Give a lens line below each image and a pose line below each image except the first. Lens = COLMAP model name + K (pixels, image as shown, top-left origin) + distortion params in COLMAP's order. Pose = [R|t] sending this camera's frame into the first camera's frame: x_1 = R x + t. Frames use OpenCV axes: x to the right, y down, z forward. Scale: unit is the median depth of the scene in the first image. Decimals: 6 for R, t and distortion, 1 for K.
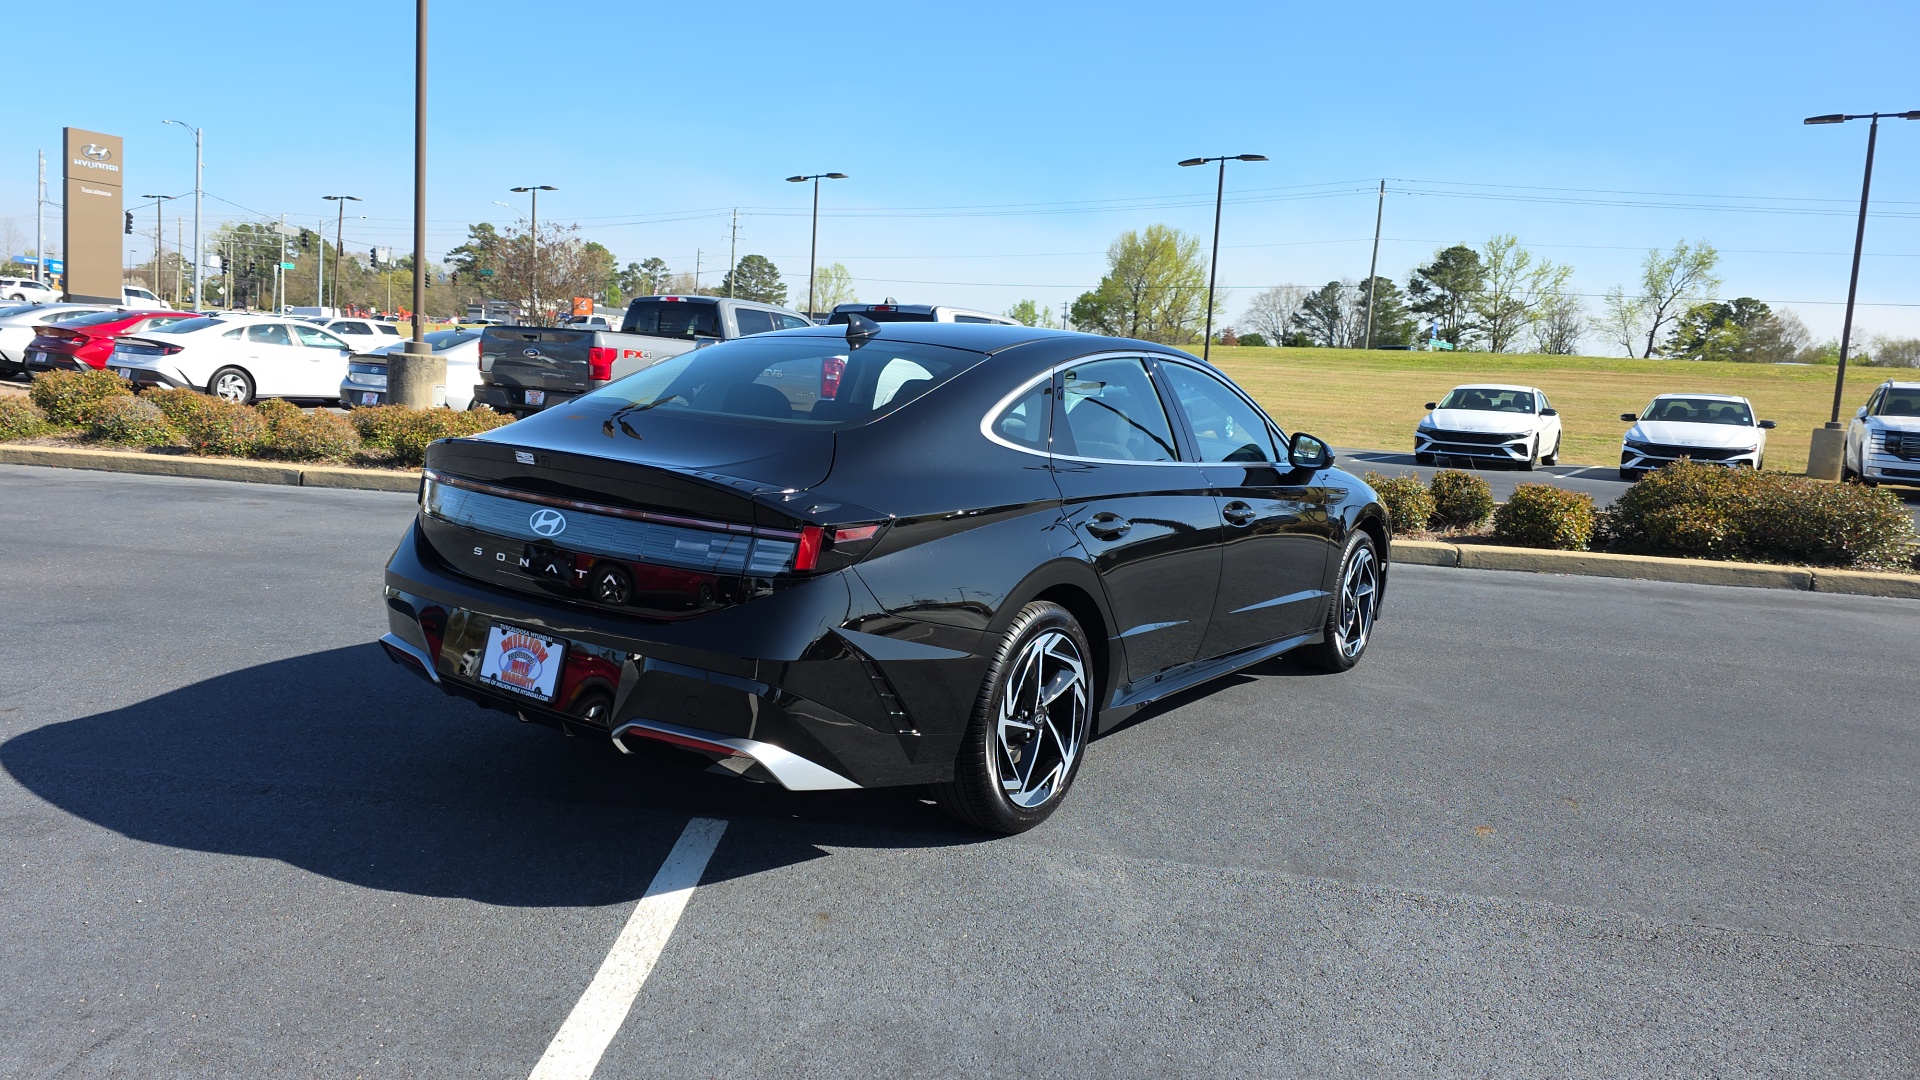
lens RADIAL K [[1303.2, 0, 873.1], [0, 1303.2, 530.5], [0, 0, 1]] dist [0.036127, -0.029604]
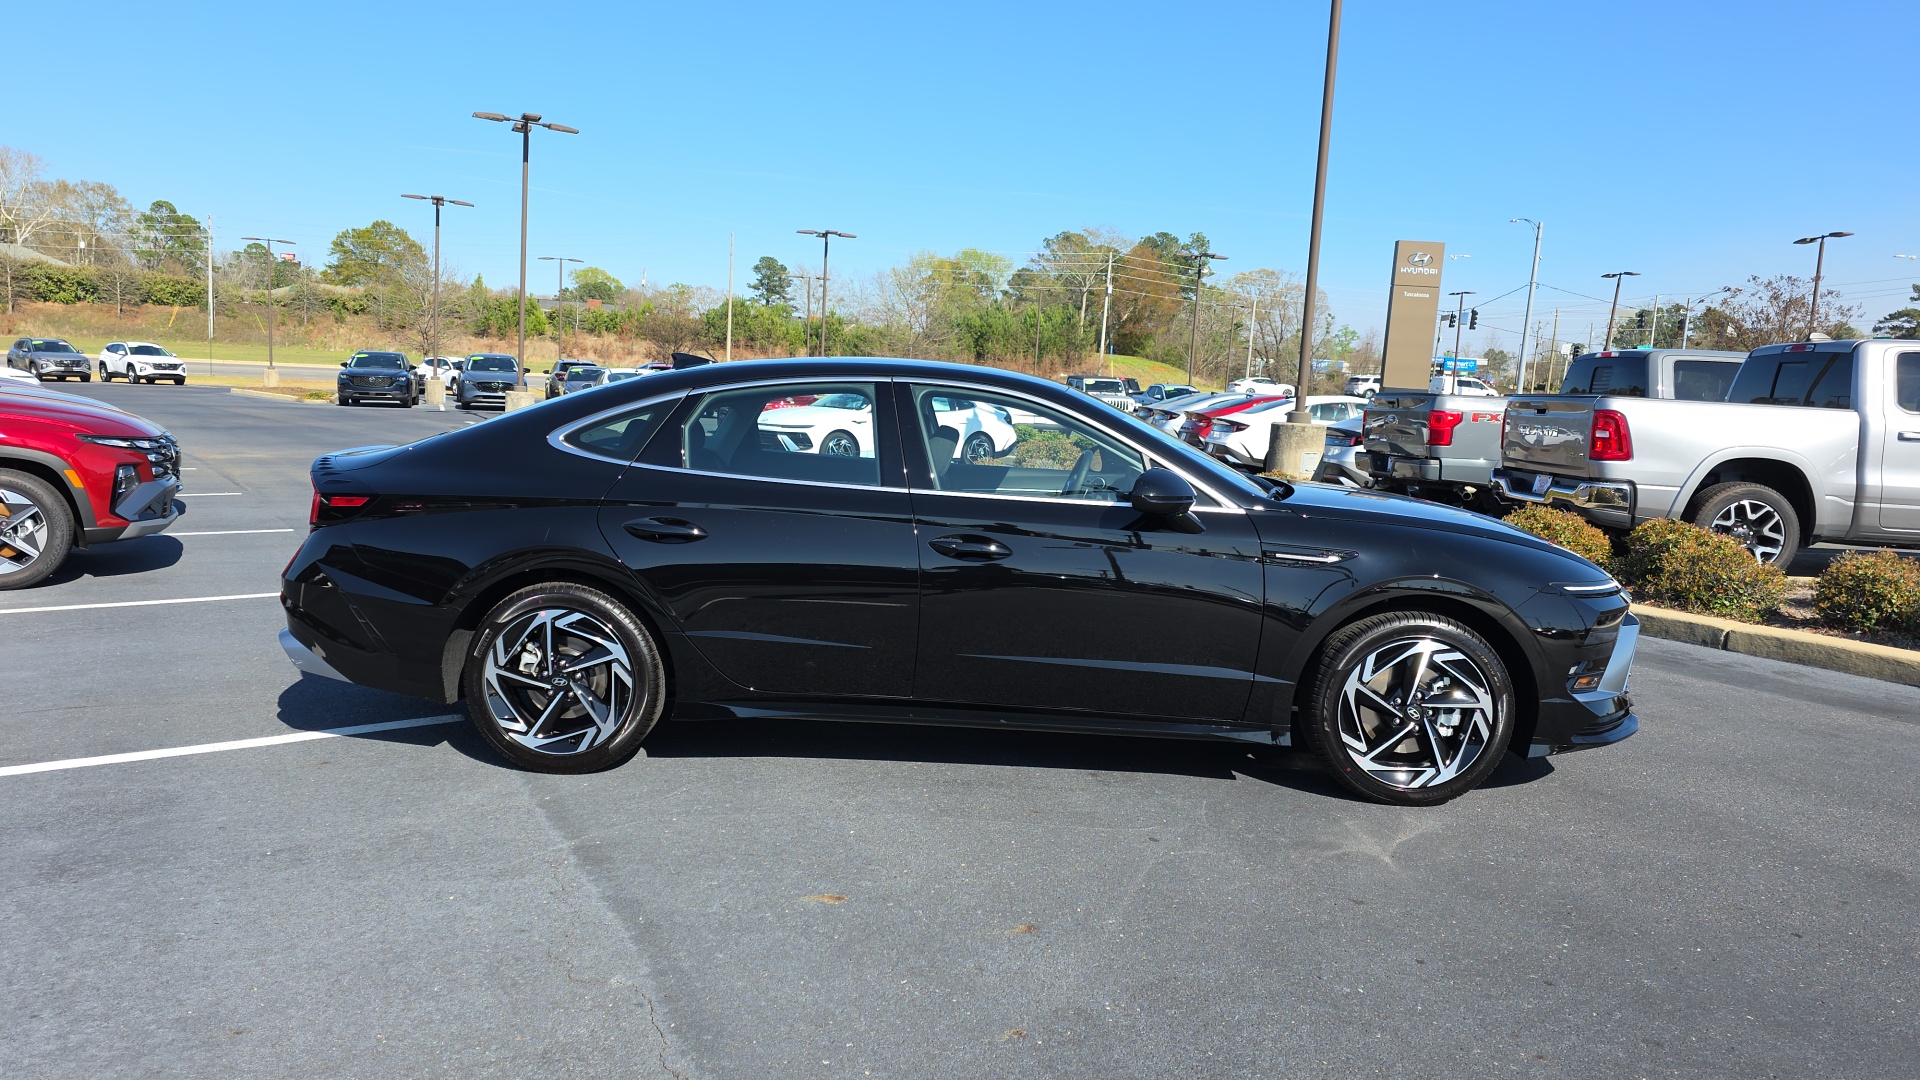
lens RADIAL K [[1305.6, 0, 937.3], [0, 1305.6, 555.2], [0, 0, 1]] dist [0.051286, -0.051952]
pose [[0.570892, 0.063673, -0.818552, 0.367635], [-0.103613, 0.994605, 0.005103, -0.003582], [0.814461, 0.081899, 0.574409, 0.164338]]
